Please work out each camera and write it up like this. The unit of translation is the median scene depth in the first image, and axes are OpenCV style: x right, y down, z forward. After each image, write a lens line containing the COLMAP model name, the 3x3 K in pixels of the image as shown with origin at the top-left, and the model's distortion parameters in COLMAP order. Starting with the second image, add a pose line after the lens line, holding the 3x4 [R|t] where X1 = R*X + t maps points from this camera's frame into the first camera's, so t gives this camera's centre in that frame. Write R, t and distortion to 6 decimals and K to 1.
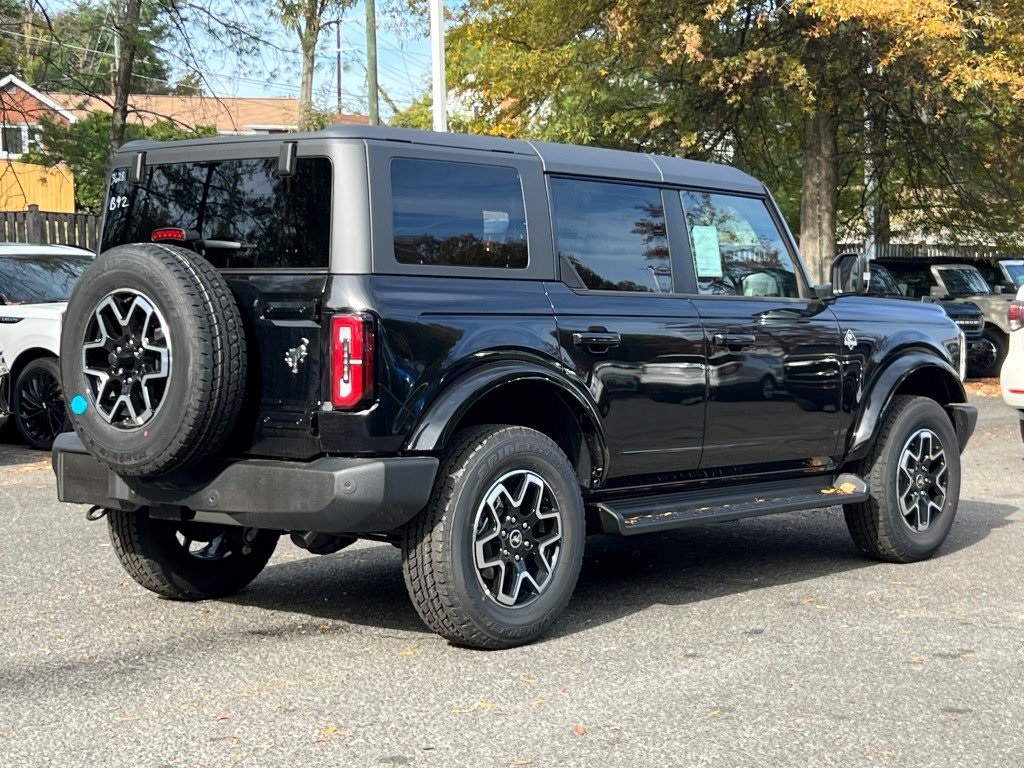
lens RADIAL K [[1883.6, 0, 512.0], [0, 1883.6, 384.0], [0, 0, 1]] dist [0.136464, 0.012584]
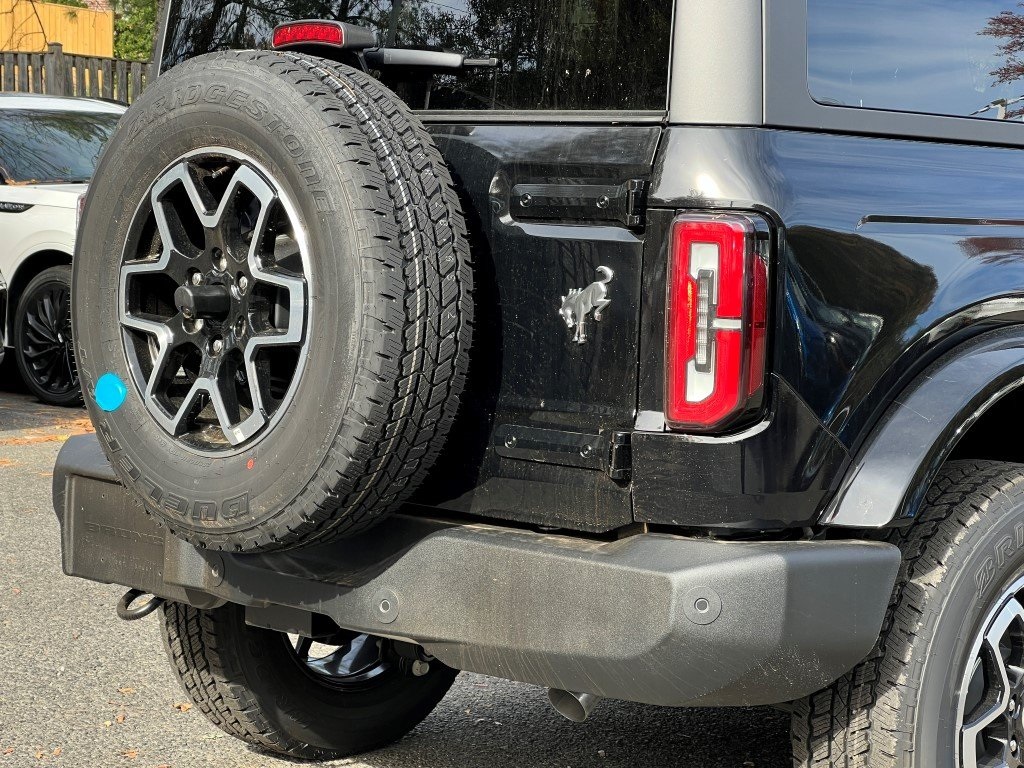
lens RADIAL K [[2944.7, 0, 512.0], [0, 2944.7, 384.0], [0, 0, 1]] dist [-0.437450, 17.855669]
pose [[0.995584, 0.032369, -0.088114, -0.068277], [-0.030622, 0.999308, 0.021109, -0.010202], [0.088736, -0.018318, 0.995887, 0.297638]]
